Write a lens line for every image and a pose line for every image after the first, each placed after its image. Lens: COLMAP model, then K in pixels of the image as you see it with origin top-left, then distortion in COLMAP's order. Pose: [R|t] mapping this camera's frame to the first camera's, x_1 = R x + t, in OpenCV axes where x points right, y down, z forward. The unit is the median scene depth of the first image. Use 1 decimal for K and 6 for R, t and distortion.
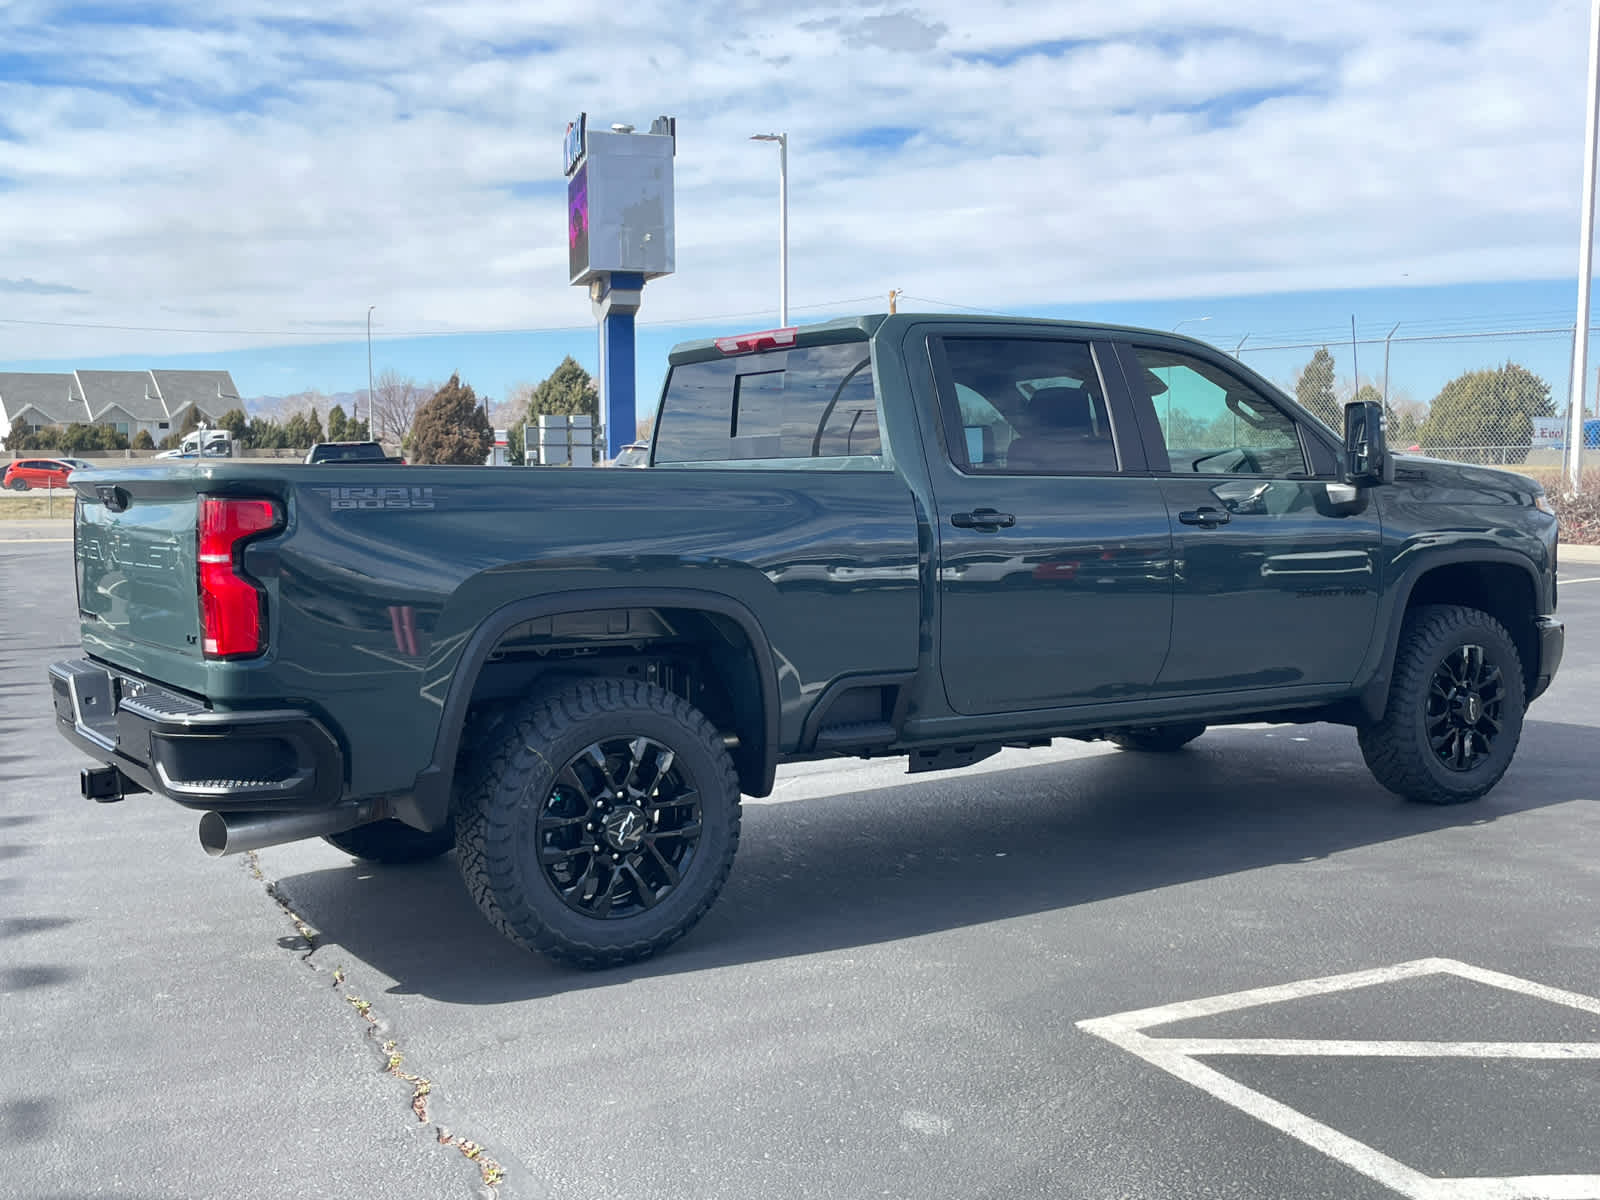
lens RADIAL K [[1683.8, 0, 830.2], [0, 1683.8, 603.7], [0, 0, 1]] dist [0.057497, 0.000000]
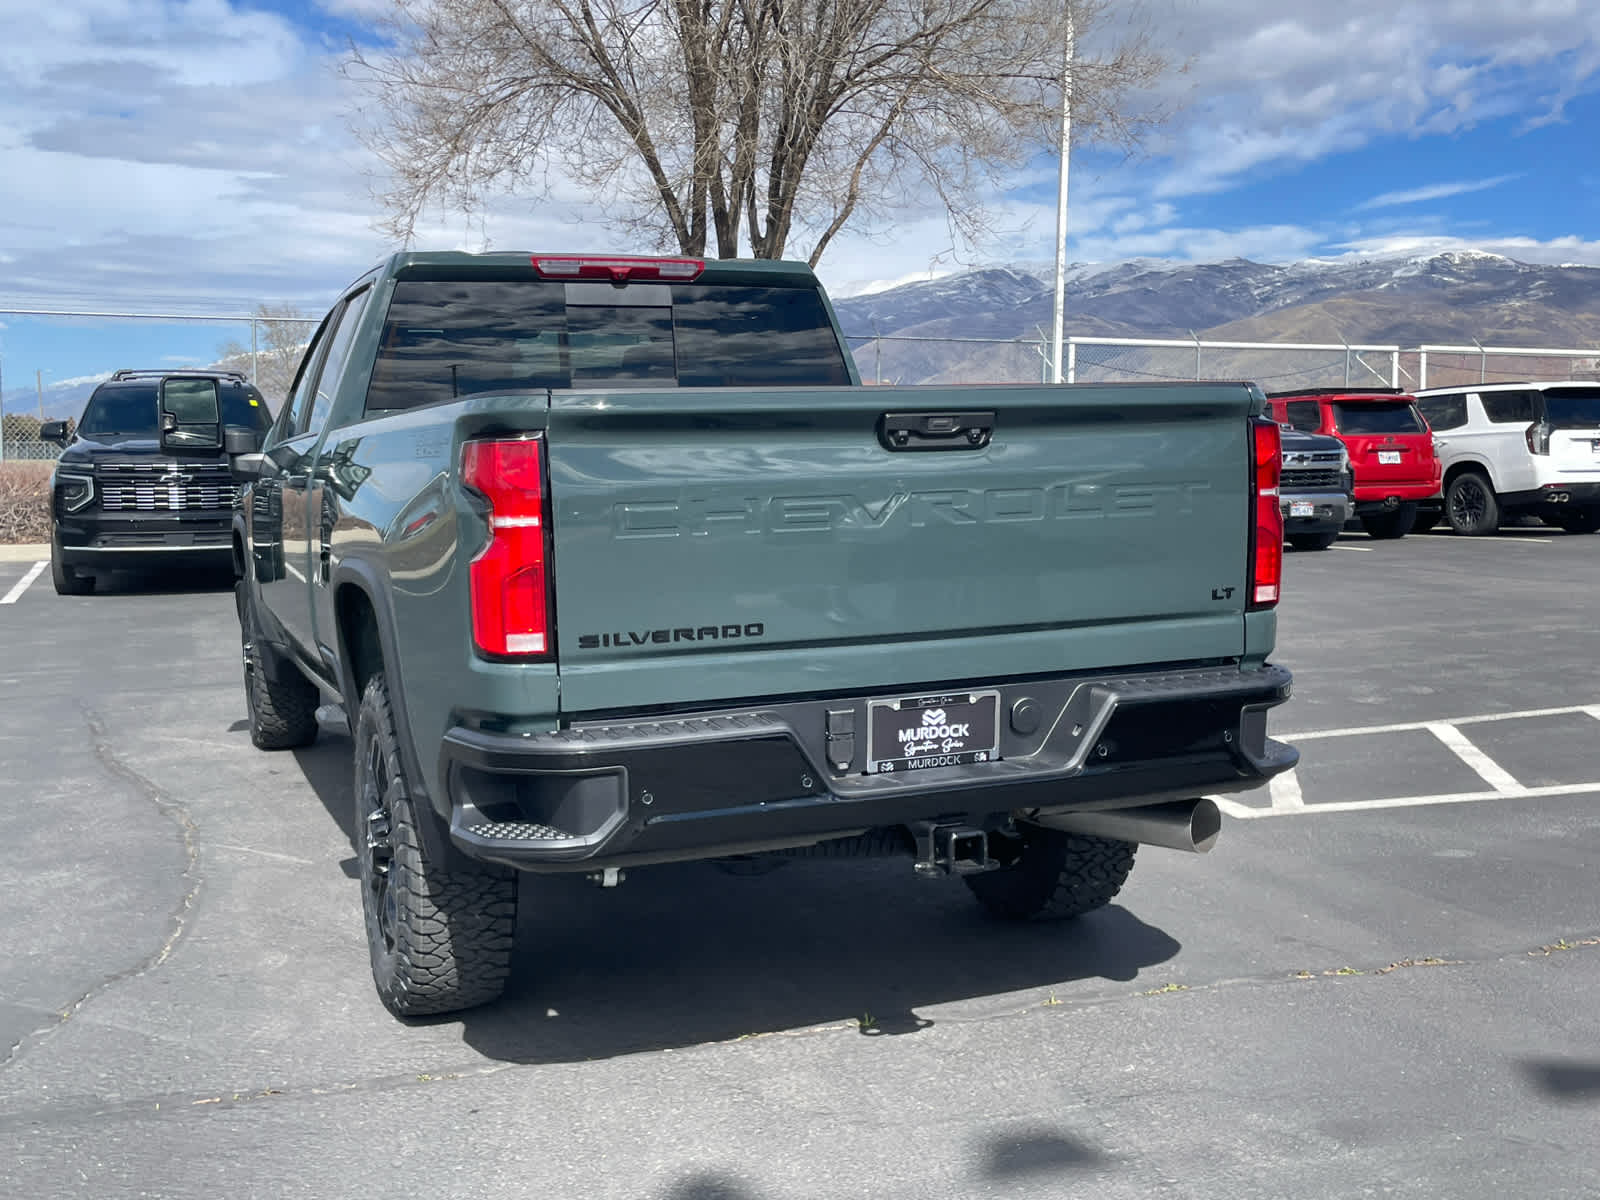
lens RADIAL K [[1683.8, 0, 809.6], [0, 1683.8, 604.6], [0, 0, 1]] dist [0.057497, 0.000000]
pose [[0.205035, -0.088965, 0.974703, -0.068134], [0.093792, 0.993063, 0.070911, -0.002866], [-0.974250, 0.076880, 0.211957, 0.056706]]
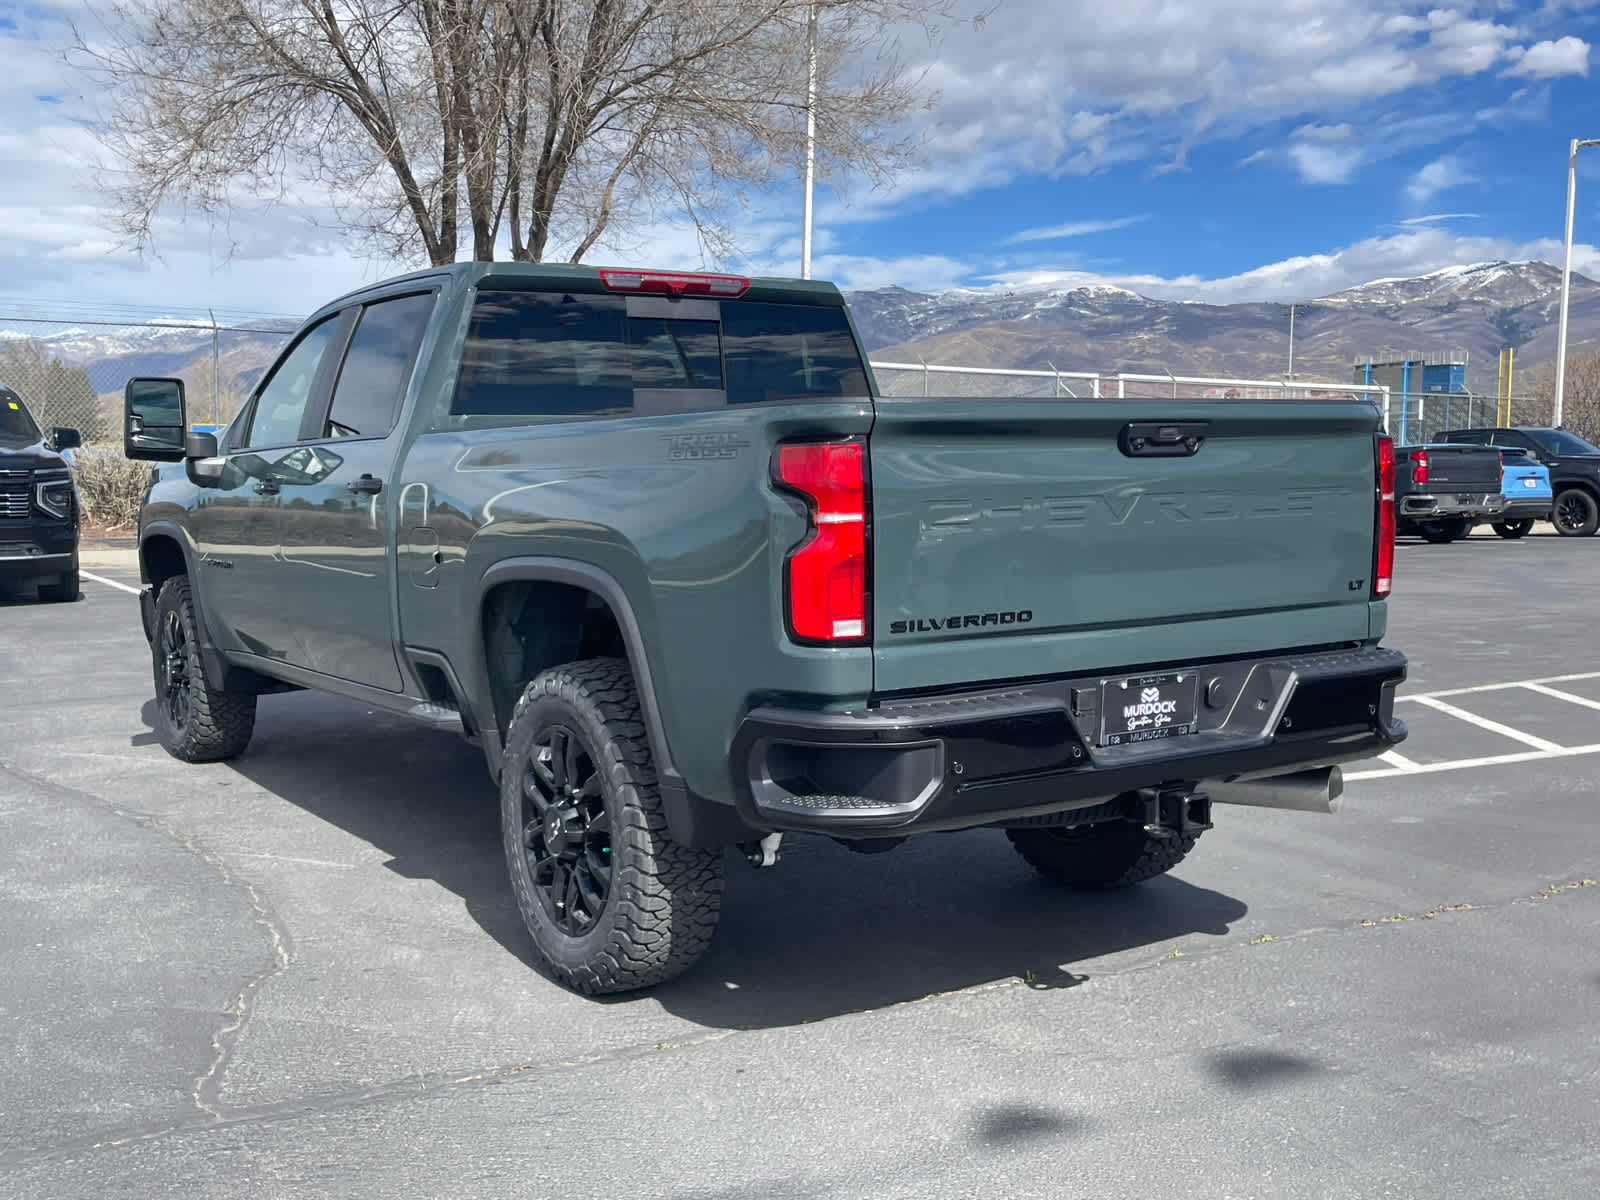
lens RADIAL K [[1683.8, 0, 807.4], [0, 1683.8, 602.5], [0, 0, 1]] dist [0.057497, 0.000000]
pose [[0.012042, -0.078497, 0.996842, -0.073863], [0.086274, 0.993278, 0.077174, -0.003859], [-0.996199, 0.085072, 0.018733, 0.071621]]
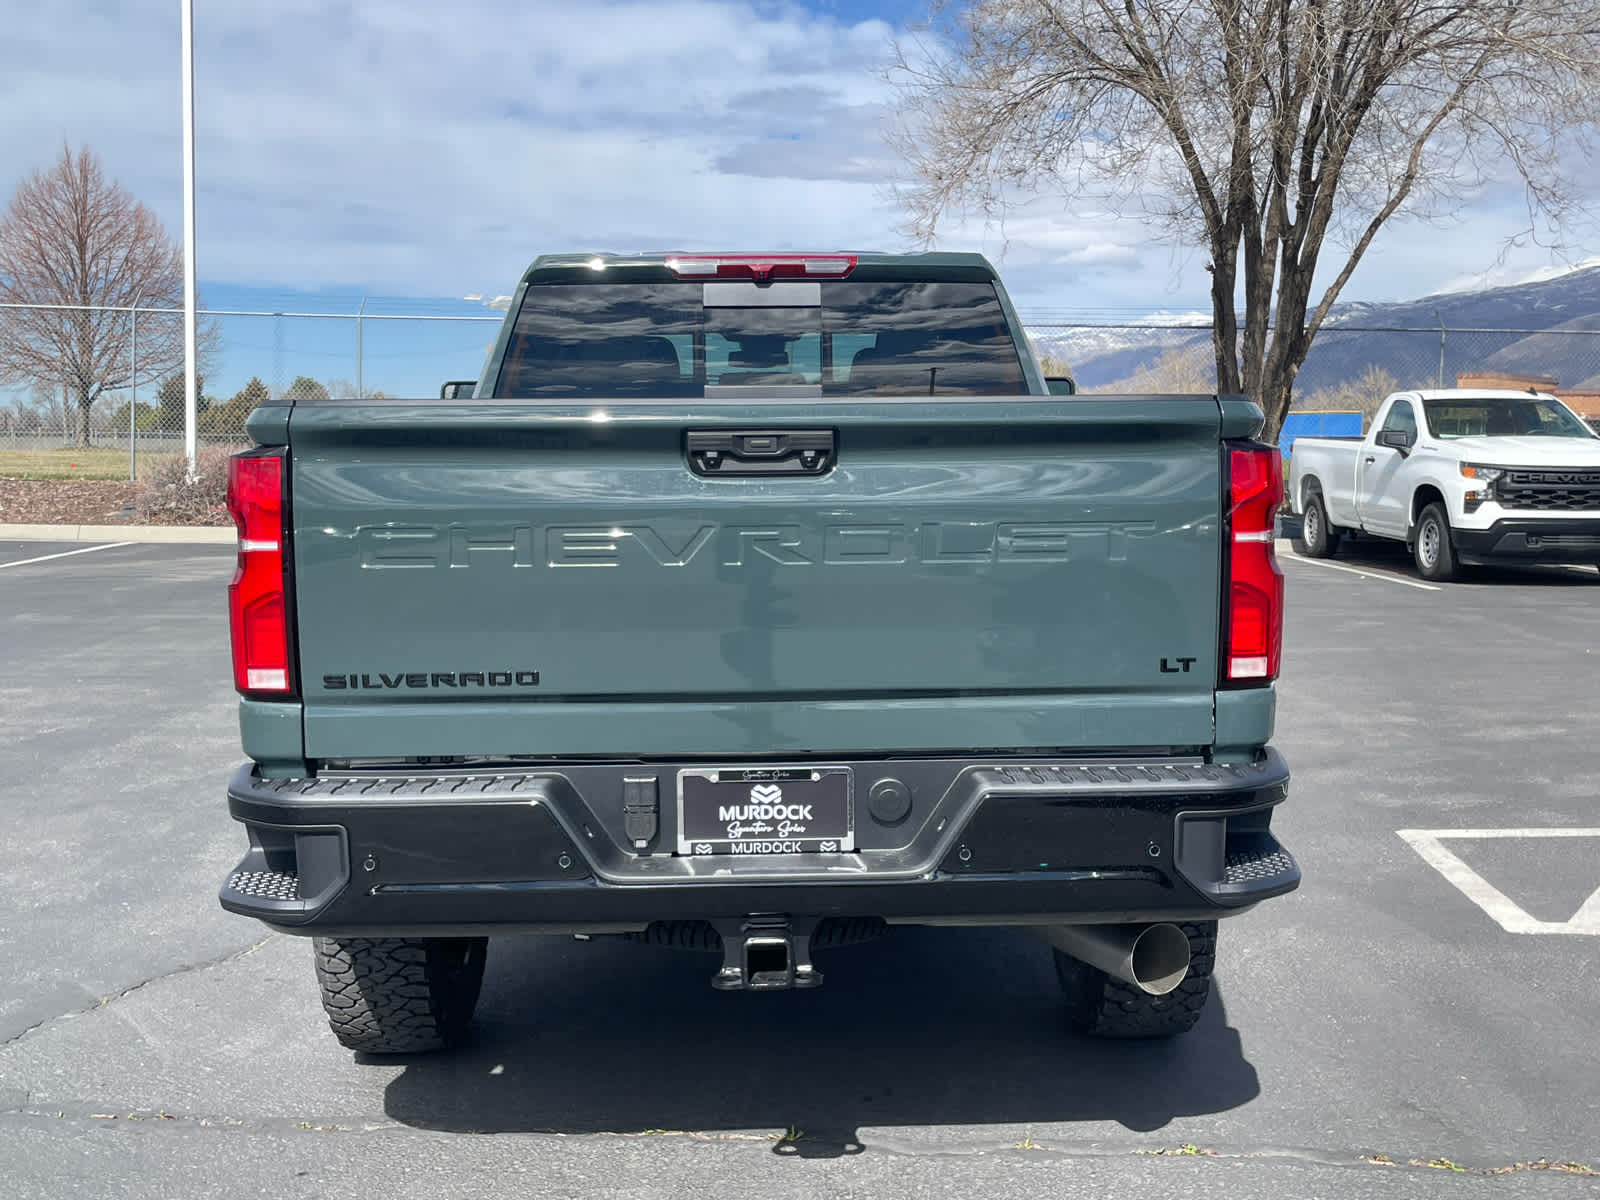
lens RADIAL K [[1683.8, 0, 819.4], [0, 1683.8, 599.5], [0, 0, 1]] dist [0.057497, 0.000000]
pose [[0.536972, -0.068942, 0.840778, -0.055113], [0.065837, 0.997040, 0.039708, -0.002159], [-0.841027, 0.034033, 0.539922, 0.042385]]
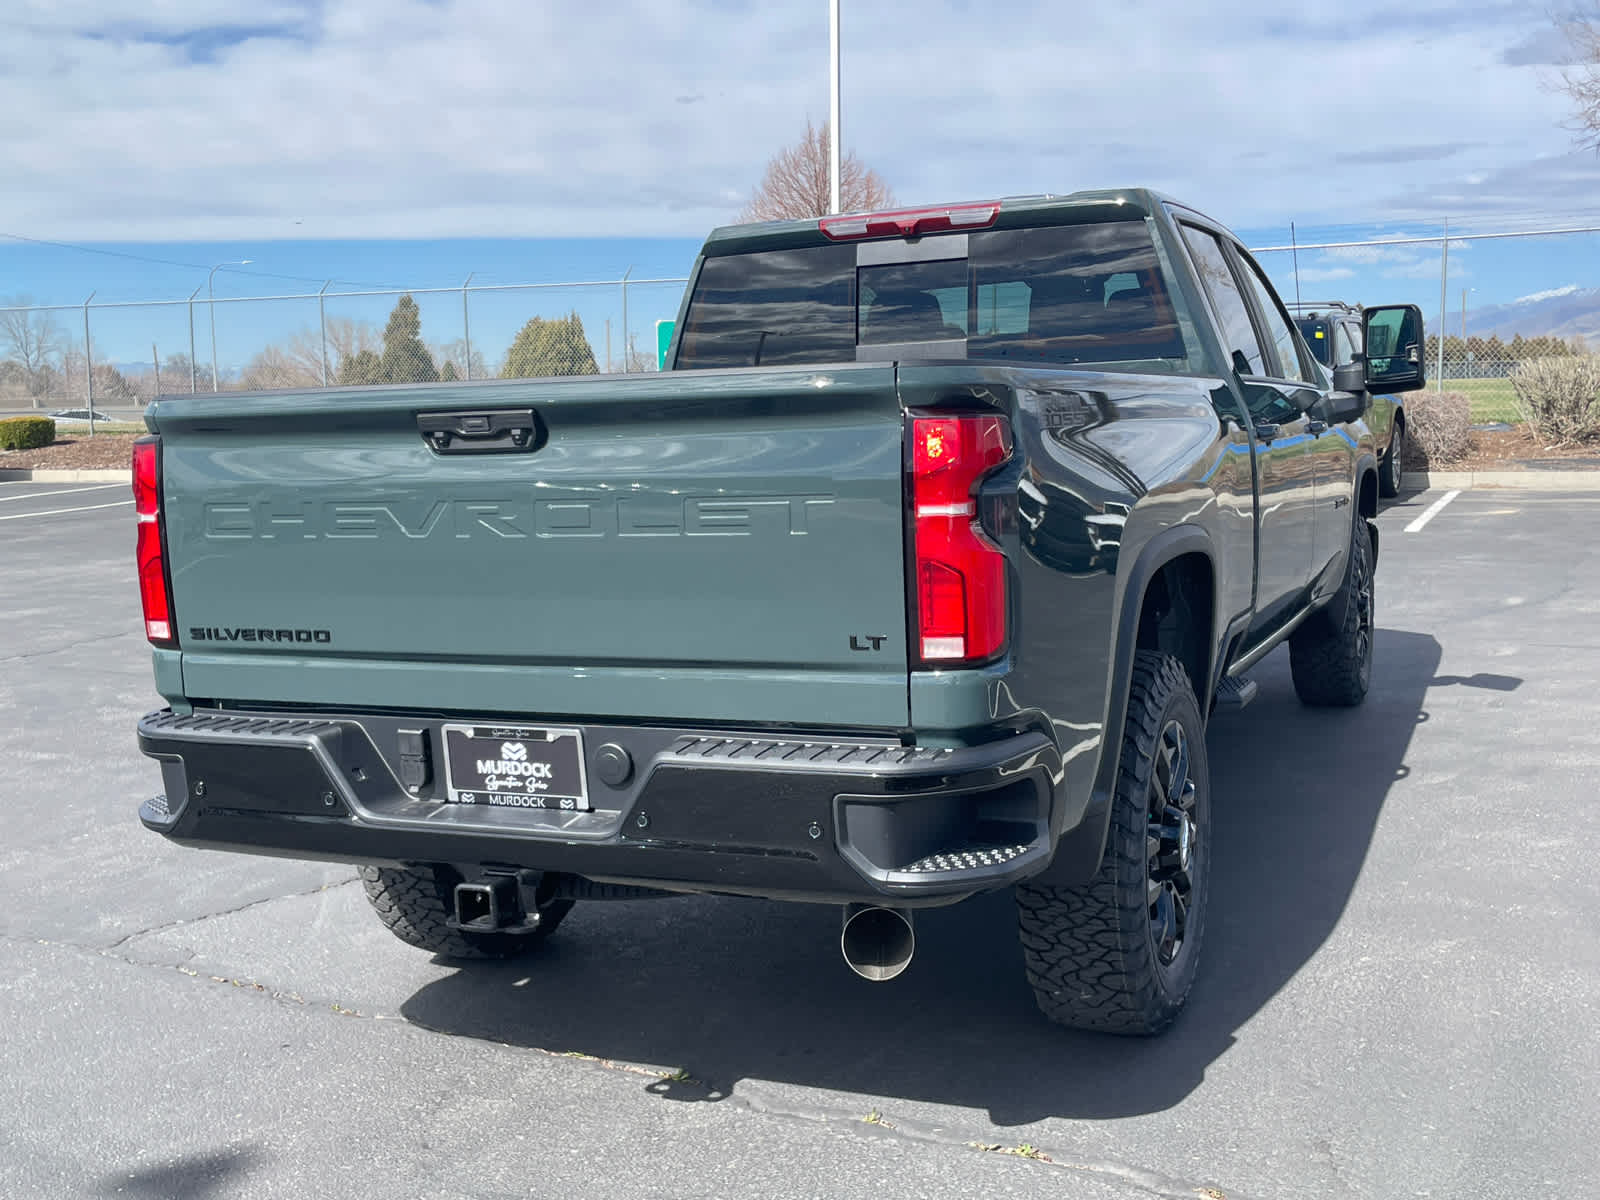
lens RADIAL K [[1683.8, 0, 808.8], [0, 1683.8, 604.6], [0, 0, 1]] dist [0.057497, 0.000000]
pose [[0.850692, -0.085720, 0.518628, -0.039670], [0.070532, 0.996306, 0.048979, -0.001400], [-0.520911, -0.005086, 0.853596, 0.026543]]
